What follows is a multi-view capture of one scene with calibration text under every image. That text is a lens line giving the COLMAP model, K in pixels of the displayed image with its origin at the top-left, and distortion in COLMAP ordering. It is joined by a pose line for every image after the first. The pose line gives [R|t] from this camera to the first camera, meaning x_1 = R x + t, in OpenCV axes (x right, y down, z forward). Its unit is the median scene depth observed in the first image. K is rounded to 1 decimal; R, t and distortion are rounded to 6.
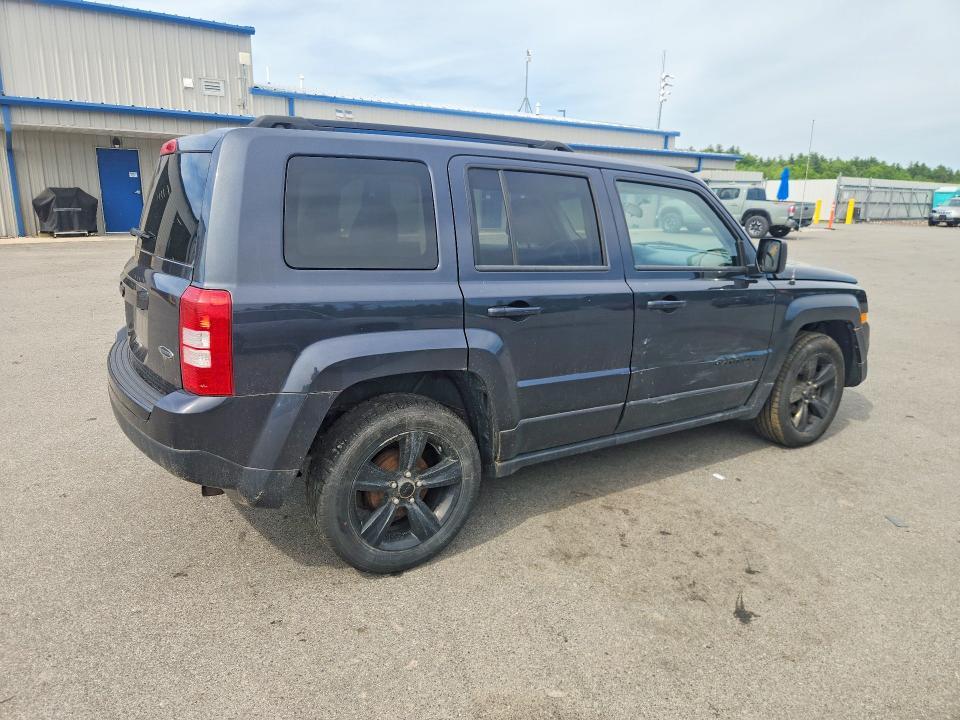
lens RADIAL K [[703.5, 0, 480.0], [0, 703.5, 360.0], [0, 0, 1]] dist [0.012687, 0.002337]
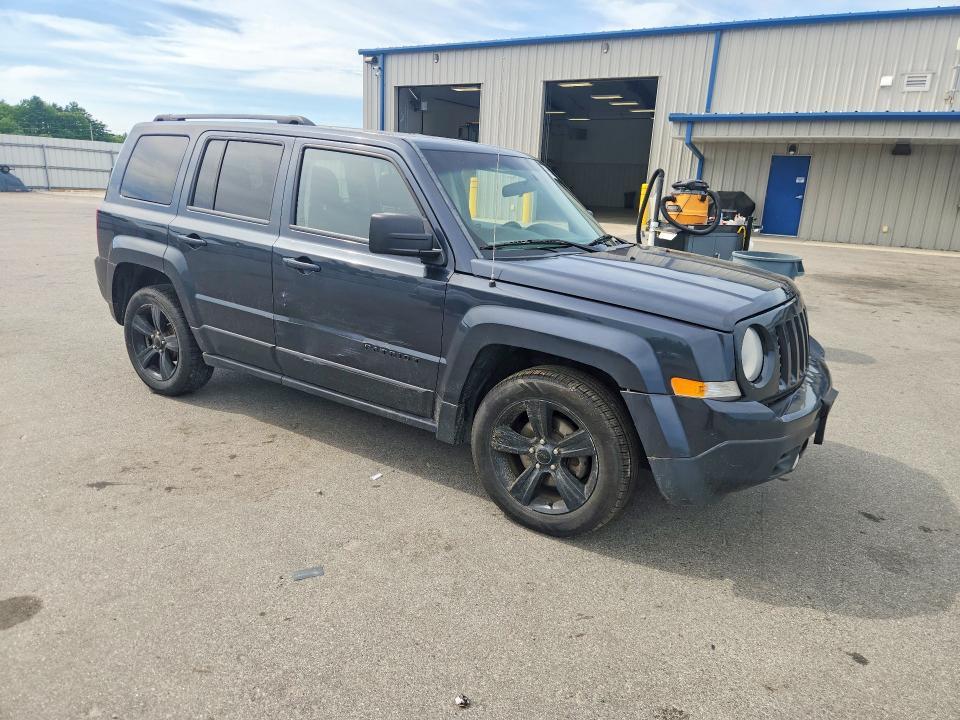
lens RADIAL K [[709.4, 0, 479.6], [0, 709.4, 380.0], [0, 0, 1]] dist [0.008399, 0.000813]
pose [[0.354816, 0.253723, -0.899850, 1.095355], [-0.254832, 0.952276, 0.168023, -0.130120], [0.899537, 0.169693, 0.402540, 0.683182]]
